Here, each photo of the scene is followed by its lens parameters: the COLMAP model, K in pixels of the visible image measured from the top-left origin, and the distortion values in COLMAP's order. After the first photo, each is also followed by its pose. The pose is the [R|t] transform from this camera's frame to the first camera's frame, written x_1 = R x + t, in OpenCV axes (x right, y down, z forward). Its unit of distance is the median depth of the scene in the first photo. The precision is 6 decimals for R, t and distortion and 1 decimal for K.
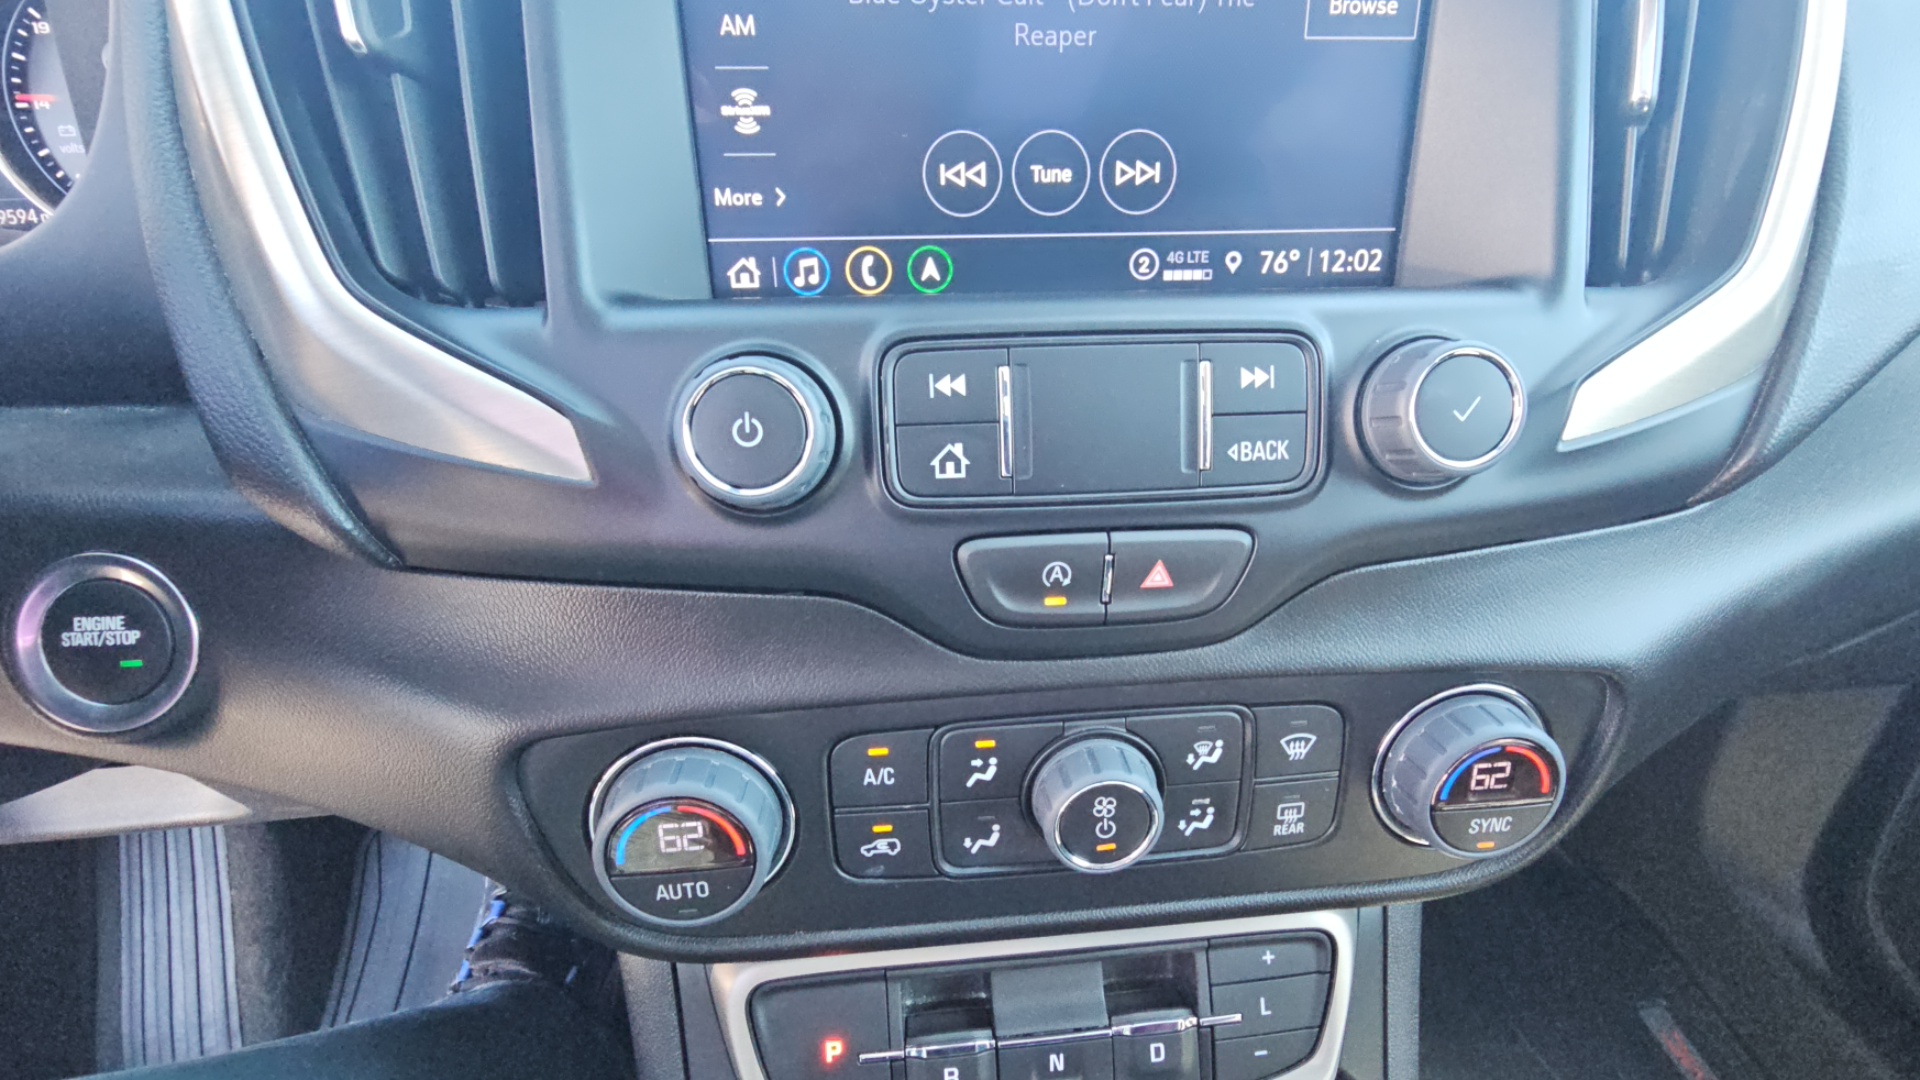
lens RADIAL K [[859.8, 0, 981.1], [0, 859.8, 548.9], [0, 0, 1]] dist [0.008616, -0.006008]
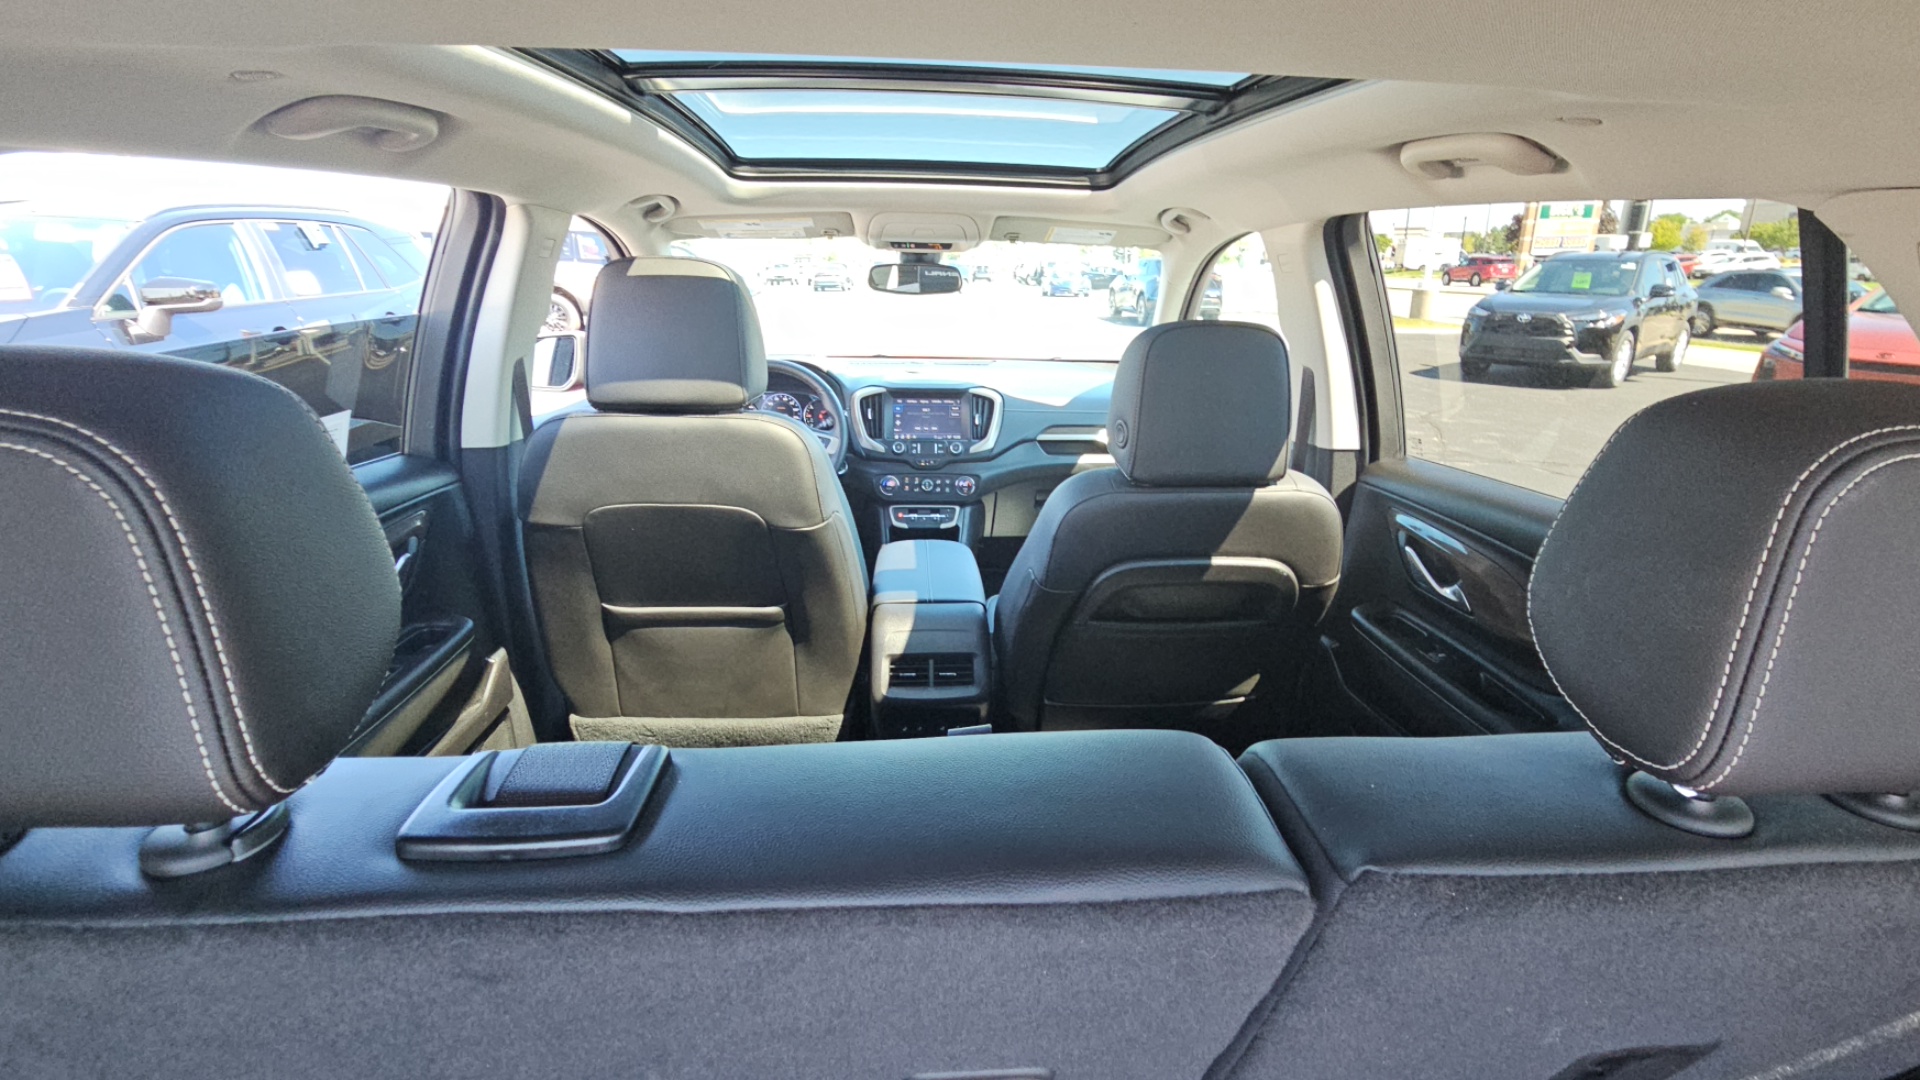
lens RADIAL K [[859.8, 0, 970.5], [0, 859.8, 549.0], [0, 0, 1]] dist [0.008616, -0.006008]
pose [[0.998139, 0.025943, -0.055181, 1.243766], [-0.036928, 0.977329, -0.208482, 3.184313], [0.048521, 0.210132, 0.976468, -8.951422]]
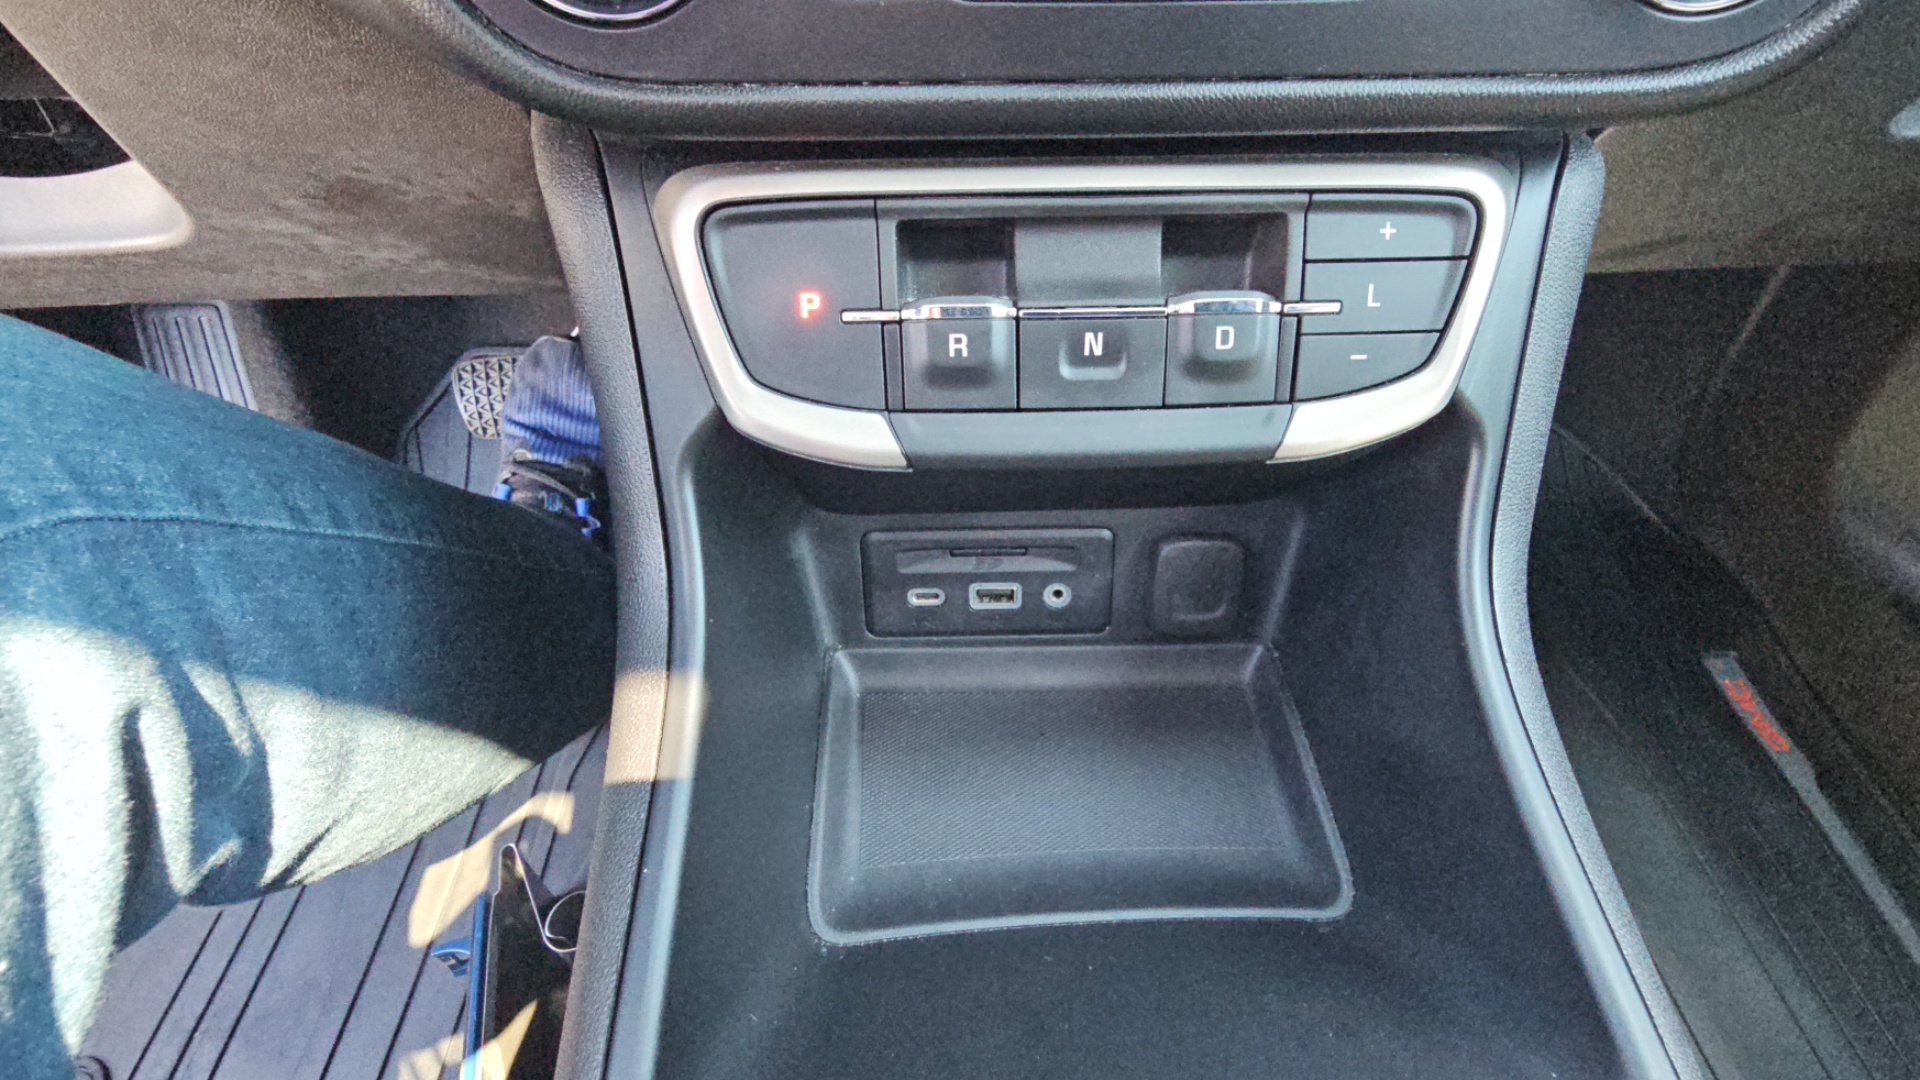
lens RADIAL K [[859.8, 0, 982.2], [0, 859.8, 543.5], [0, 0, 1]] dist [0.008616, -0.006008]
pose [[0.997118, 0.050691, -0.056450, 0.045336], [-0.033640, 0.962297, 0.269914, 0.633055], [0.068004, -0.267237, 0.961228, 0.217059]]
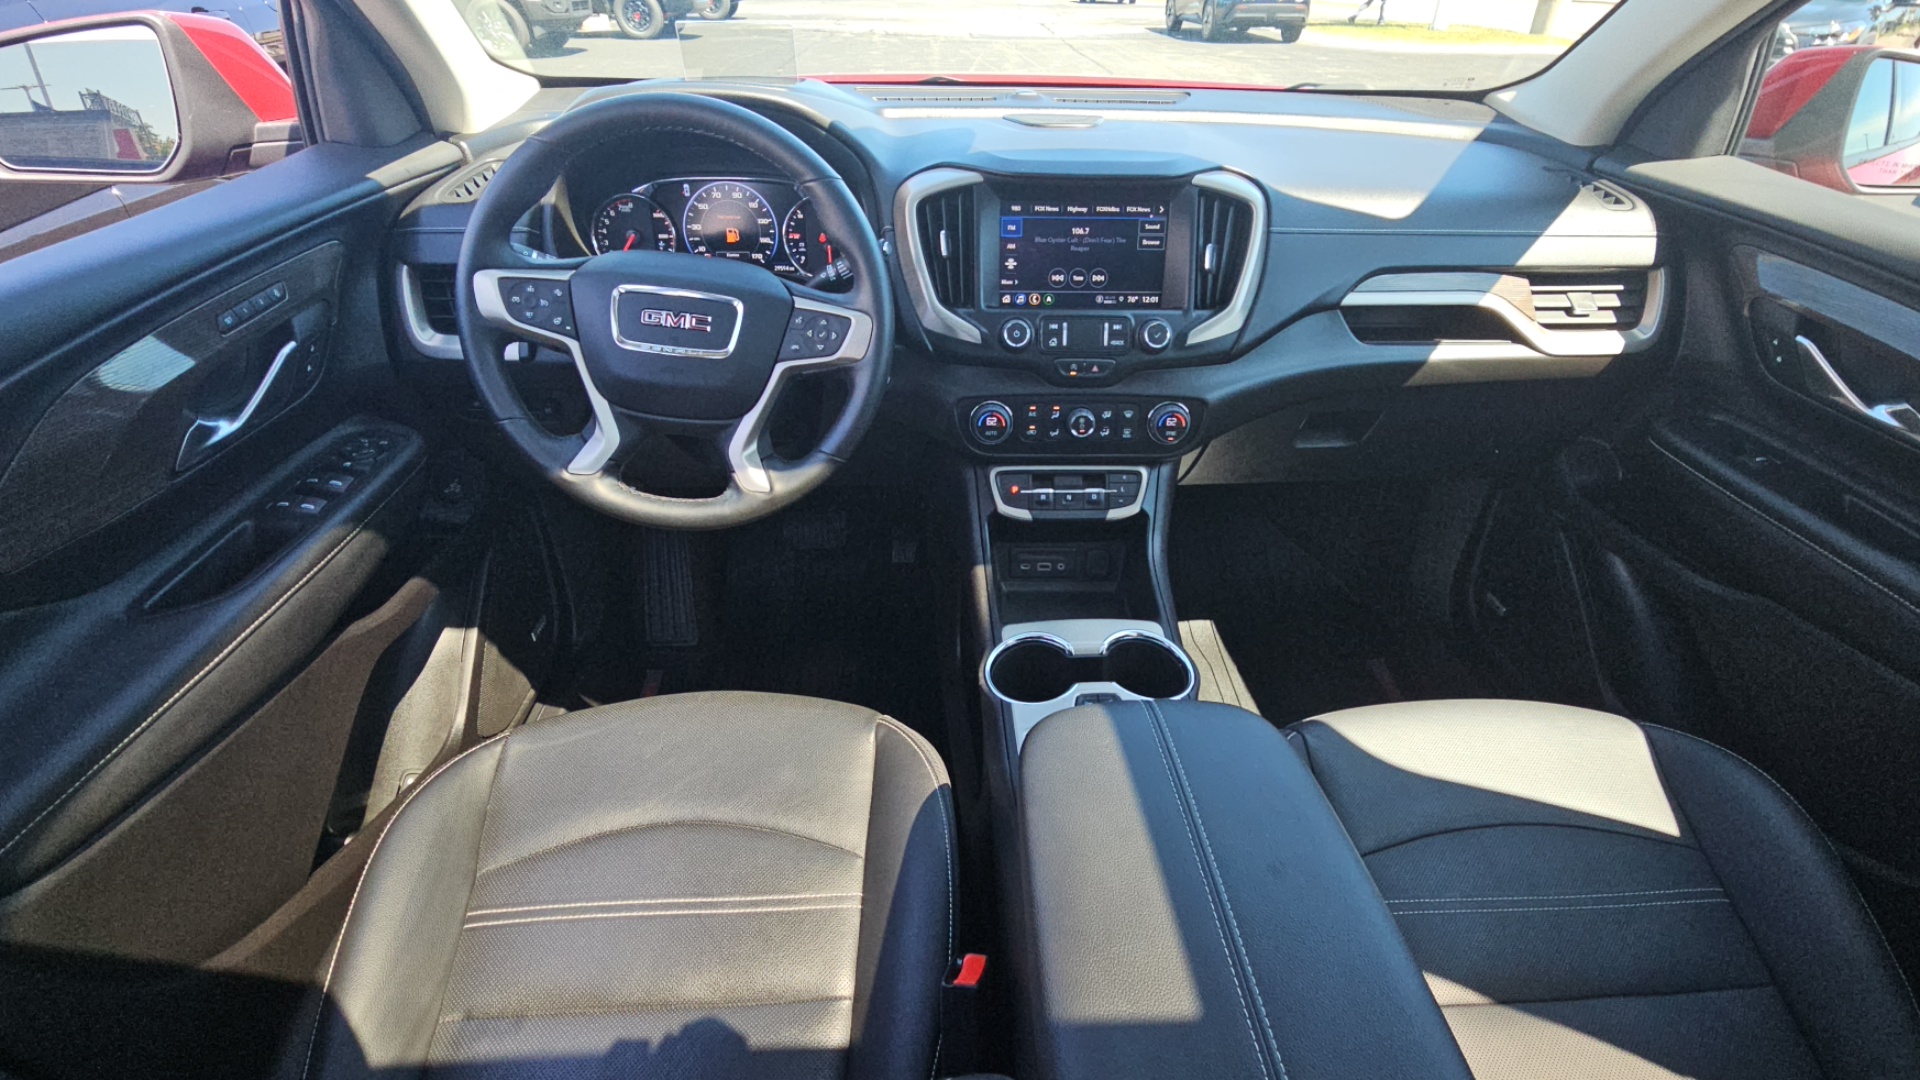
lens RADIAL K [[859.8, 0, 978.8], [0, 859.8, 545.5], [0, 0, 1]] dist [0.008616, -0.006008]
pose [[0.997278, 0.049332, -0.054796, -0.114126], [-0.045806, 0.996908, 0.063839, 0.655415], [0.057776, -0.061156, 0.996455, -3.437418]]
